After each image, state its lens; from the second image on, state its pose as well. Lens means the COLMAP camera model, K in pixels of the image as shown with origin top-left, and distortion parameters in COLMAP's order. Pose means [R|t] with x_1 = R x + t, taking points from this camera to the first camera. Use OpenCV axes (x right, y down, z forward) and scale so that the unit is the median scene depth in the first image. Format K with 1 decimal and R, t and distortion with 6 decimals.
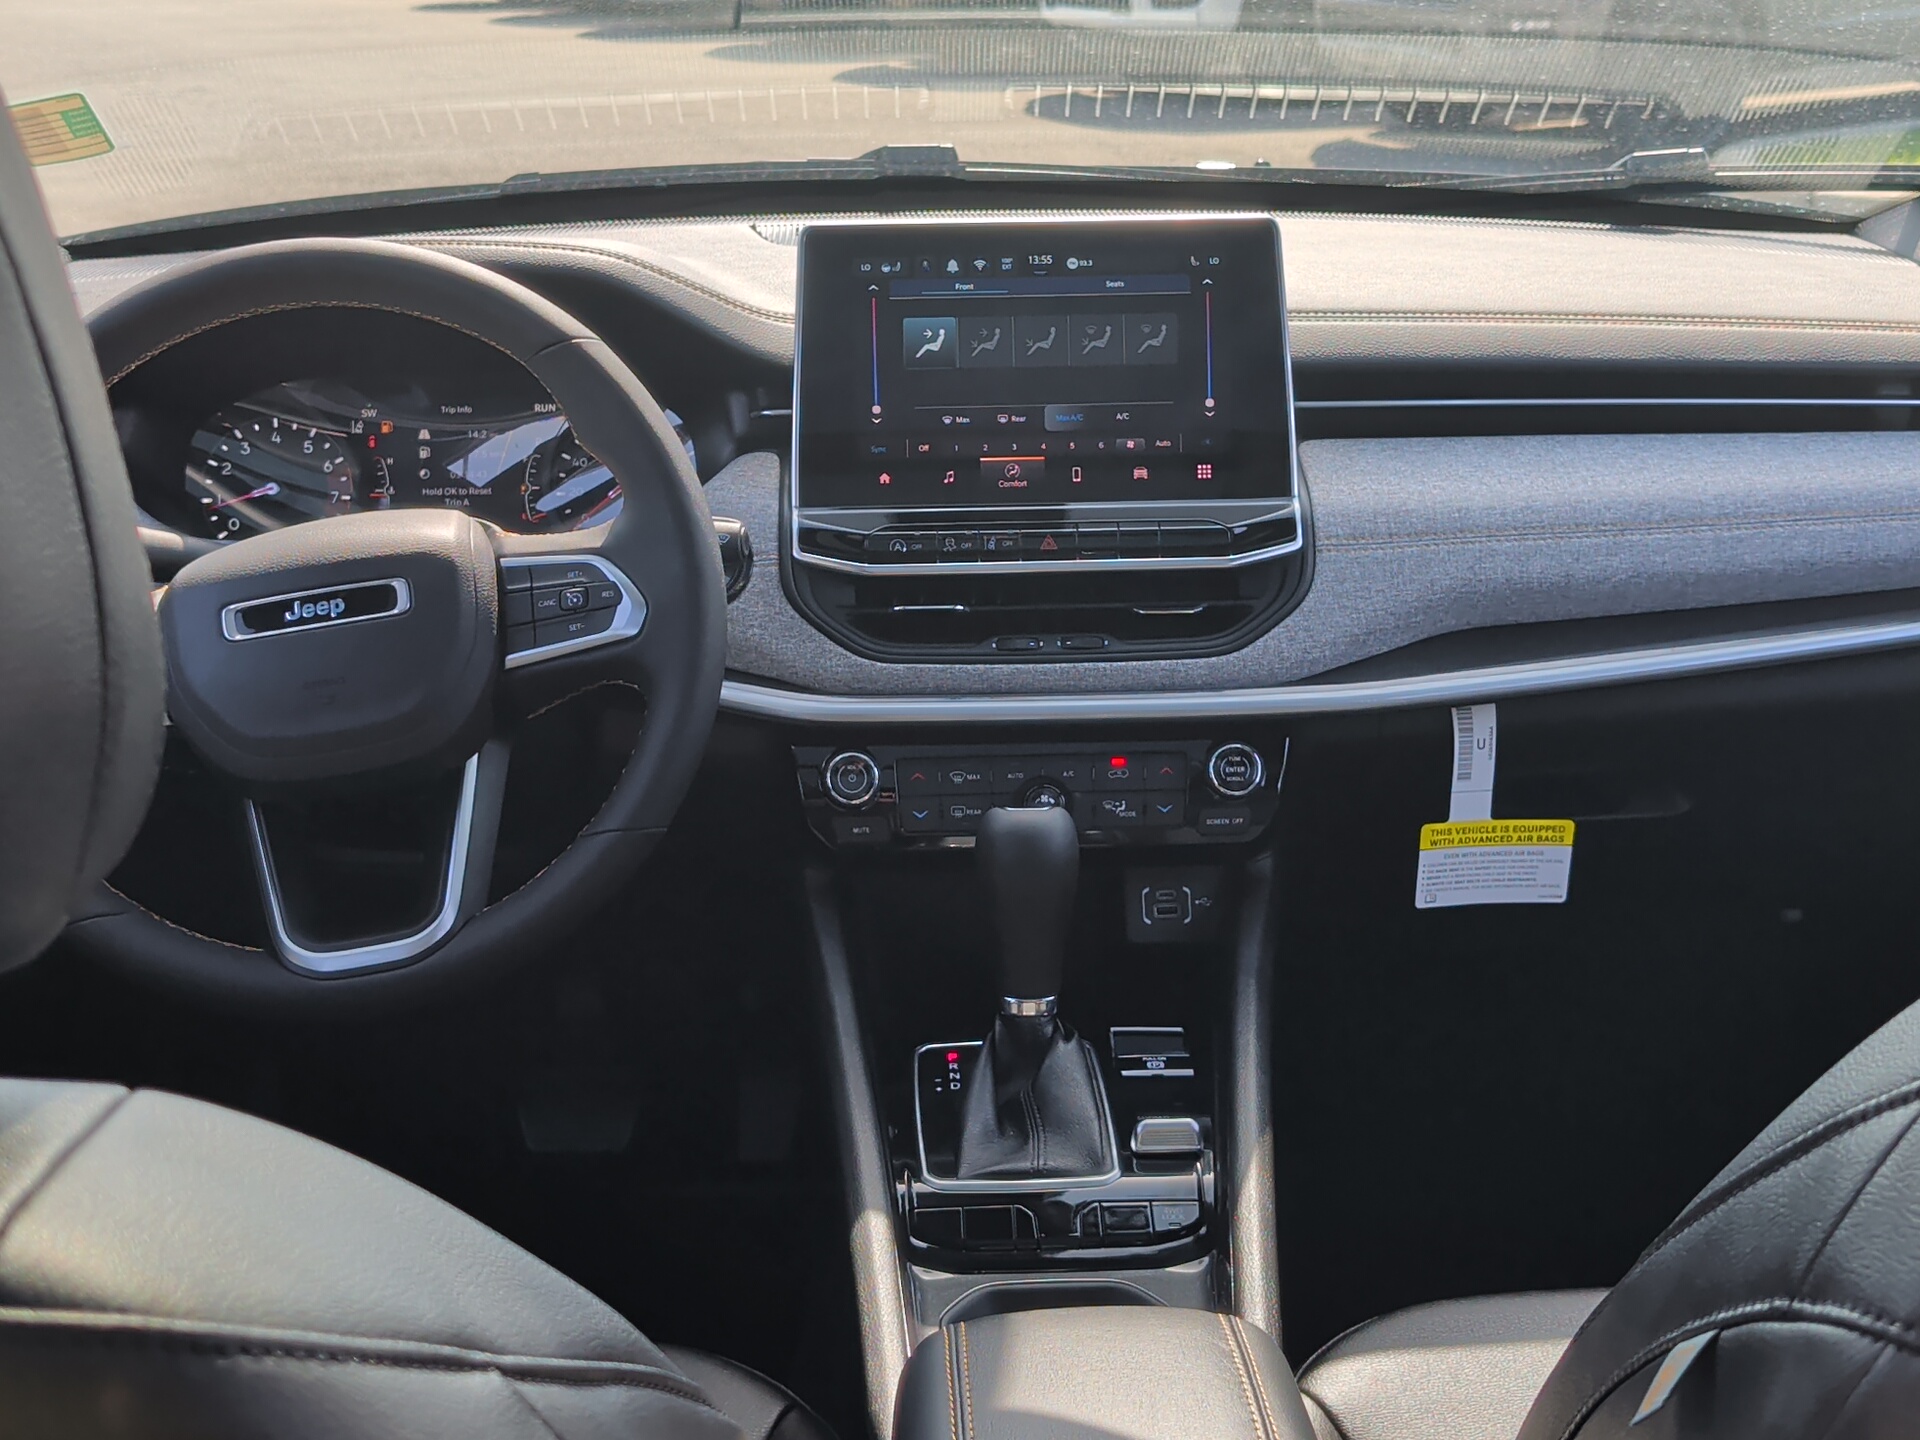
lens RADIAL K [[2604.8, 0, 951.3], [0, 2604.8, 683.2], [0, 0, 1]] dist [0.369848, -1.944673]
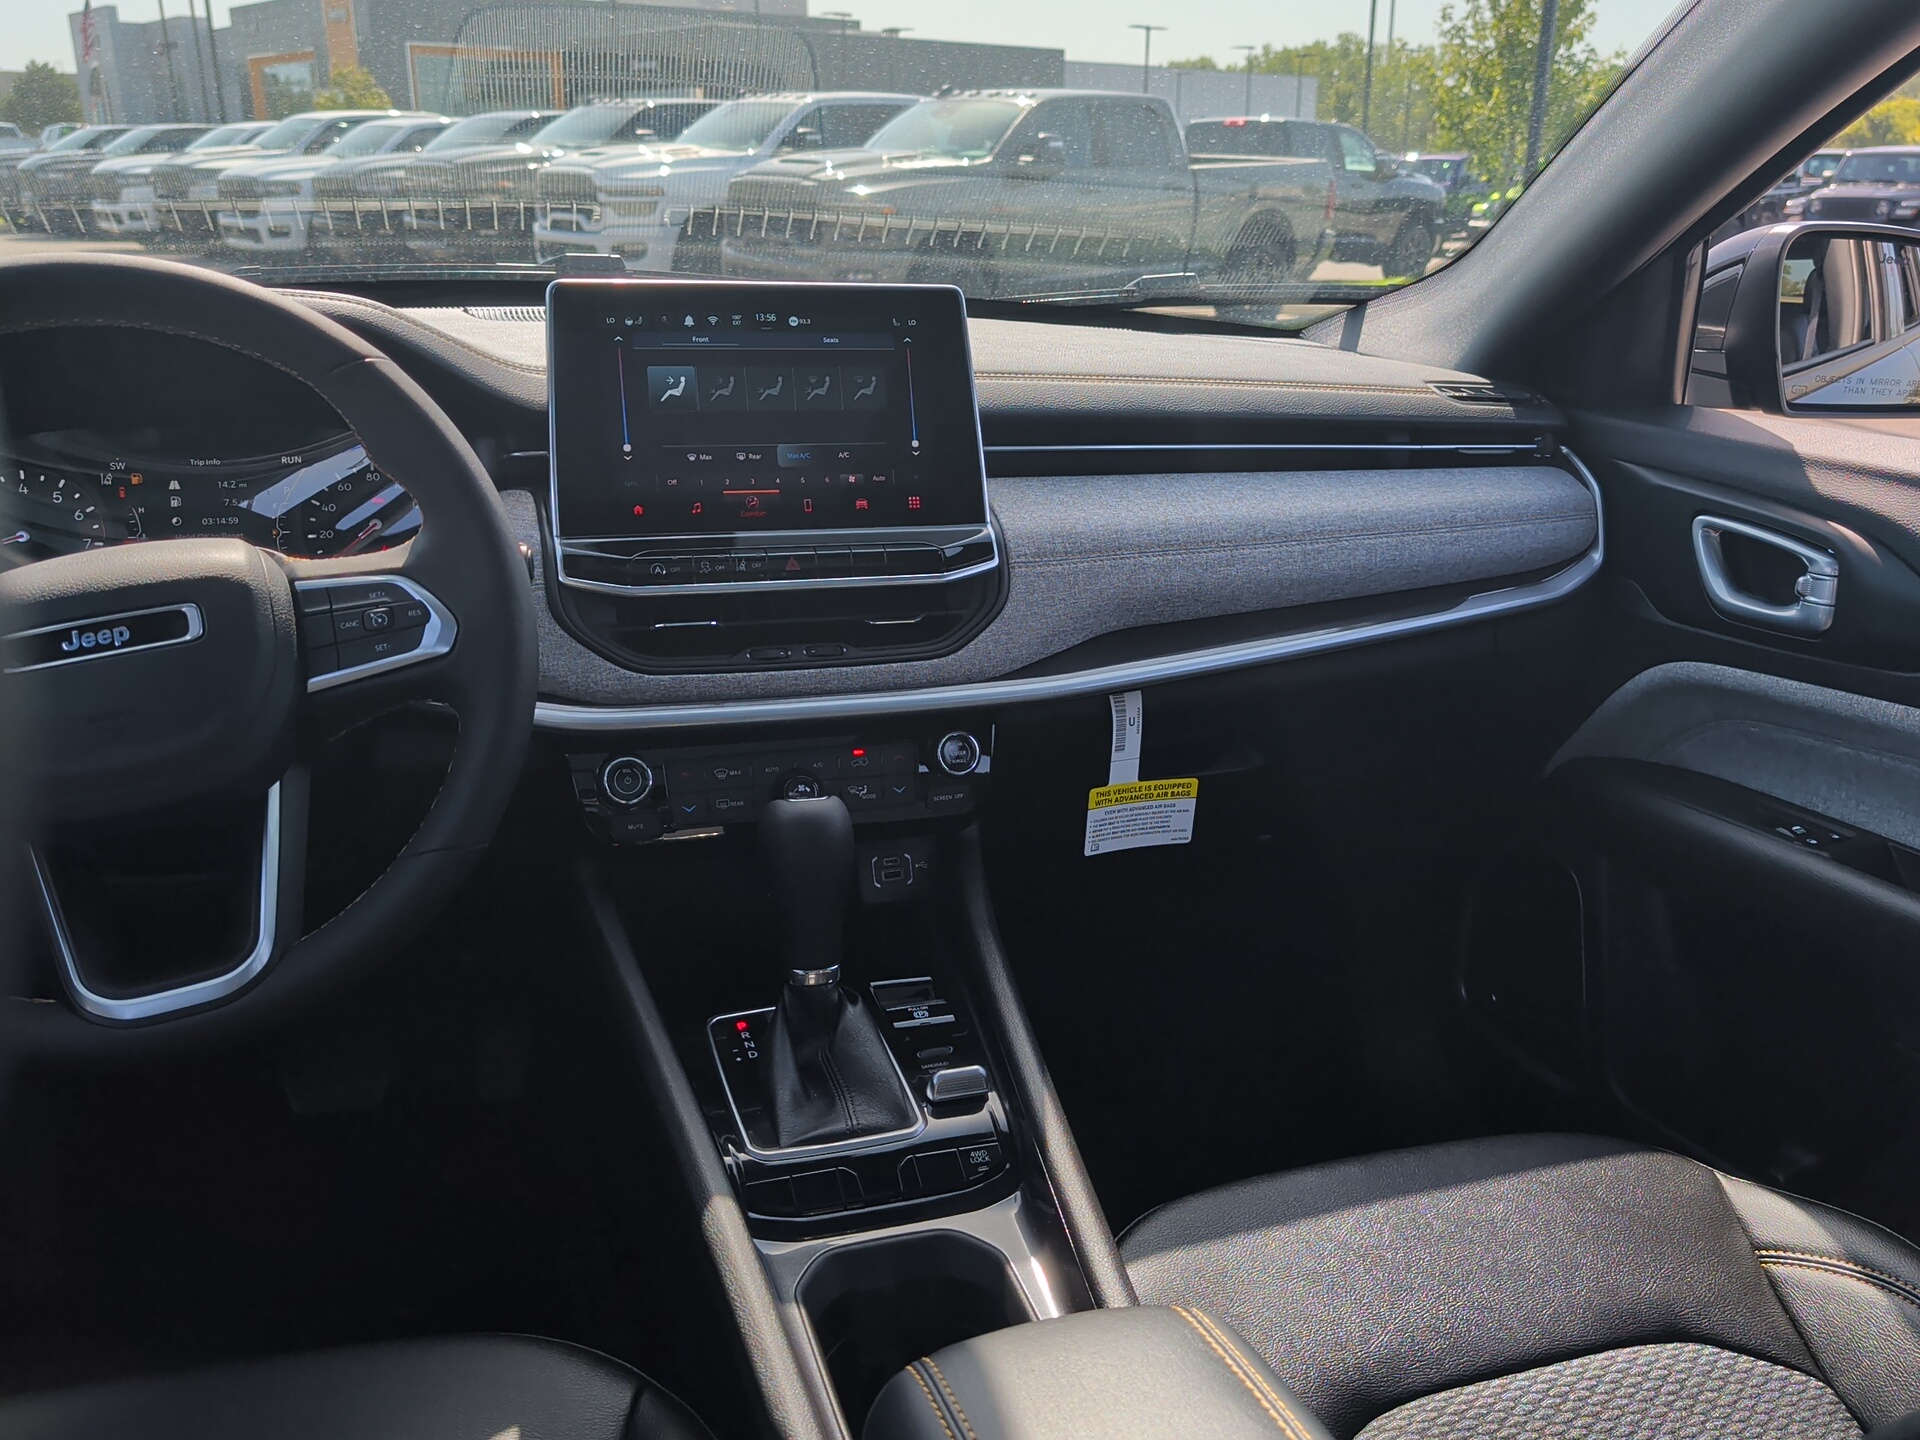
lens RADIAL K [[1620.7, 0, 960.0], [0, 1620.7, 720.0], [0, 0, 1]] dist [0.041580, -0.057872]
pose [[0.959423, -0.048882, 0.277702, -0.092090], [0.044192, 0.998755, 0.023126, 0.001153], [-0.278487, -0.009915, 0.960389, 0.301935]]
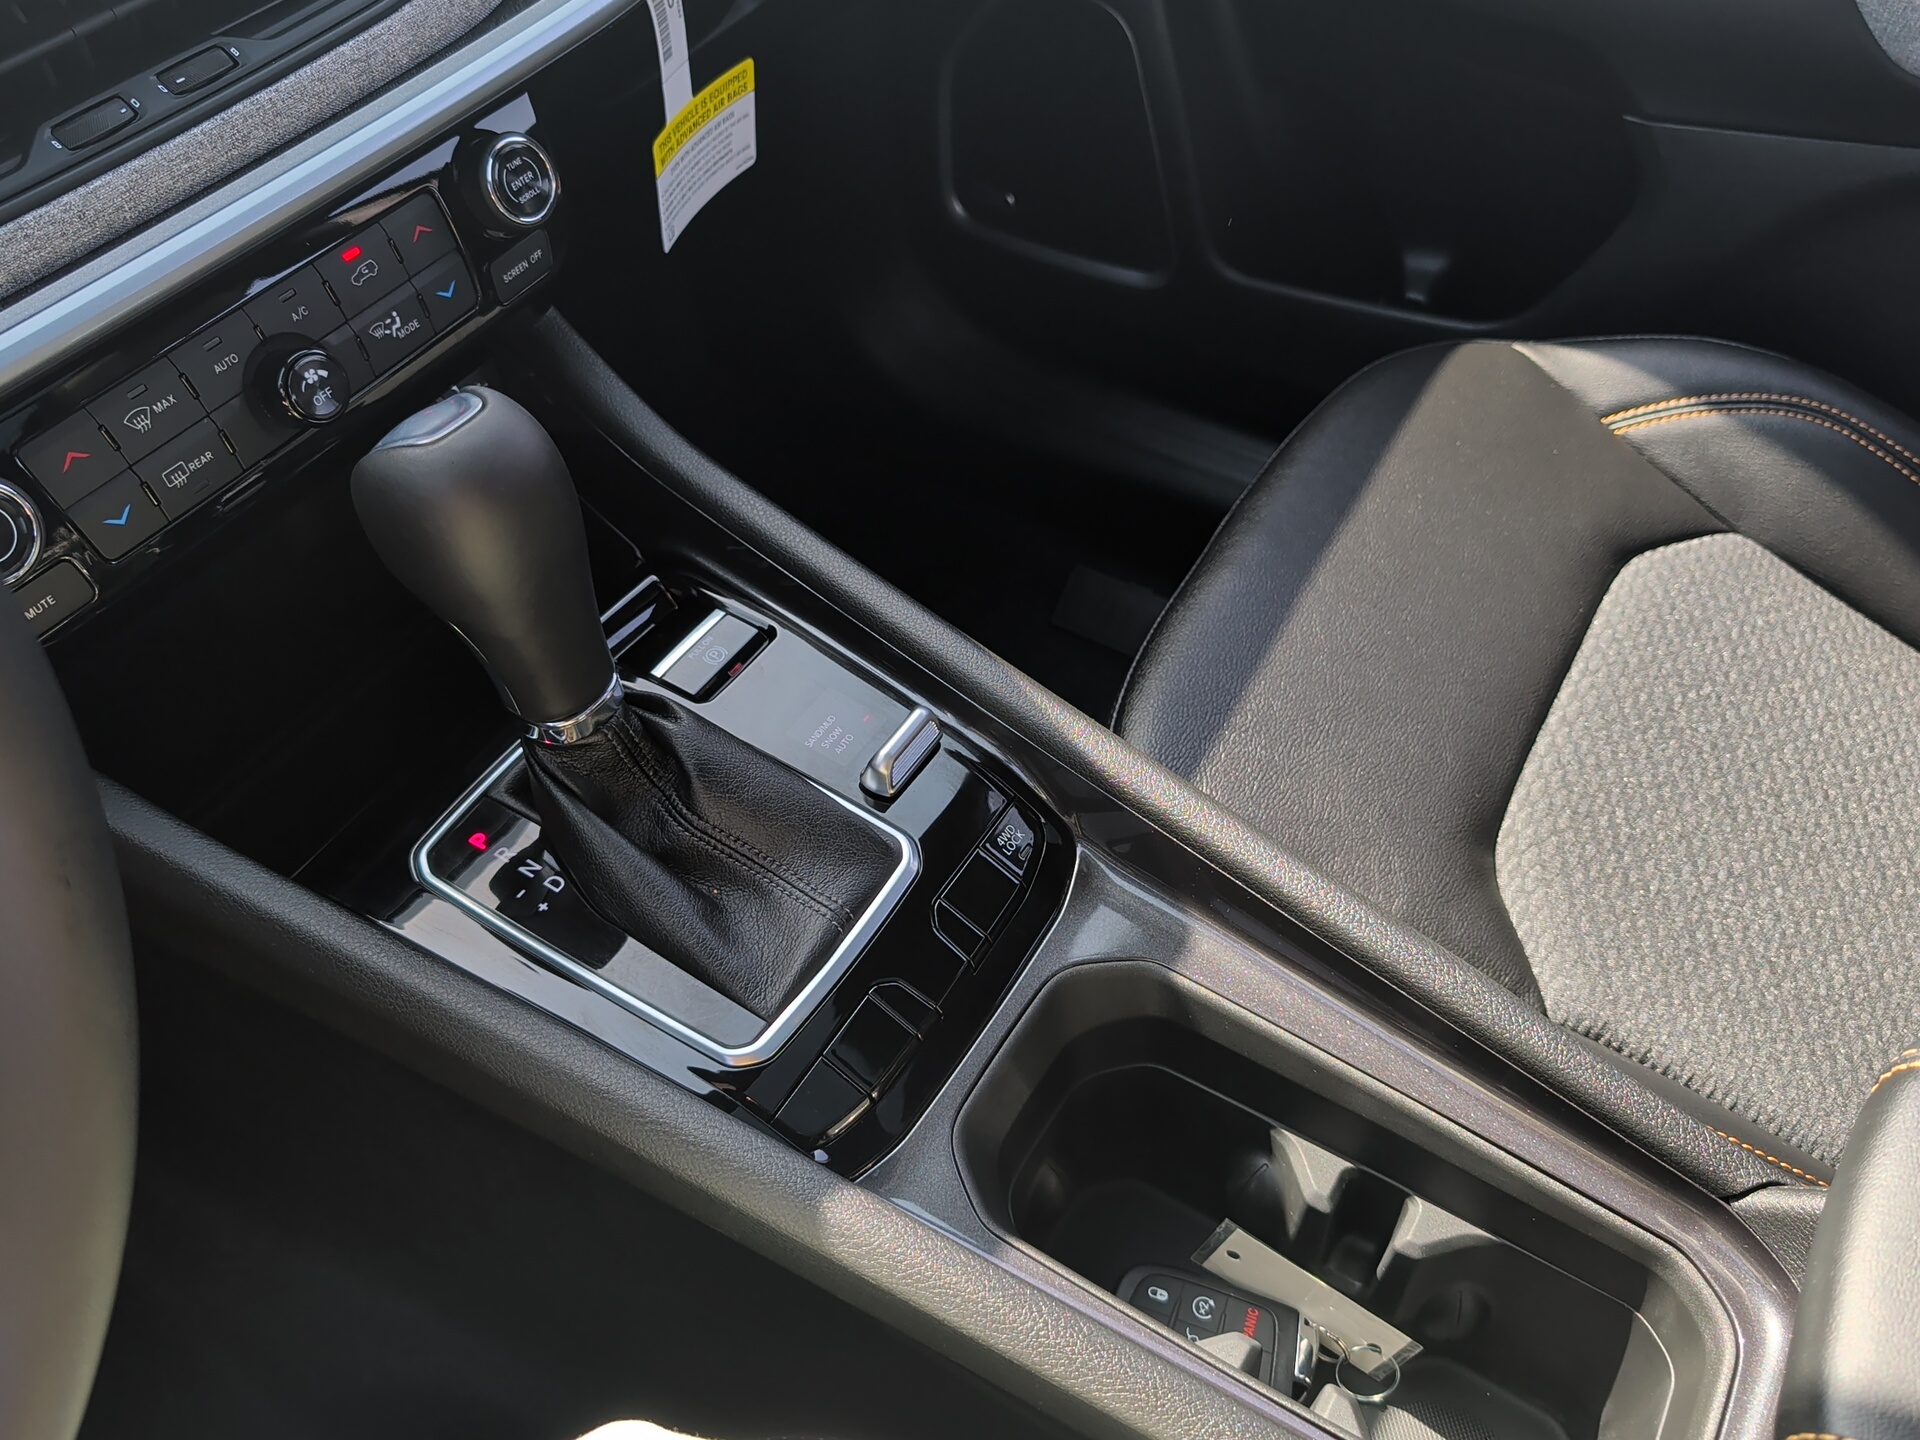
lens RADIAL K [[1620.7, 0, 960.0], [0, 1620.7, 720.0], [0, 0, 1]] dist [0.041580, -0.057872]
pose [[0.548080, -0.613314, 0.568730, -0.131048], [0.238510, 0.766321, 0.596544, -0.074068], [-0.801699, -0.191306, 0.566287, 0.673679]]
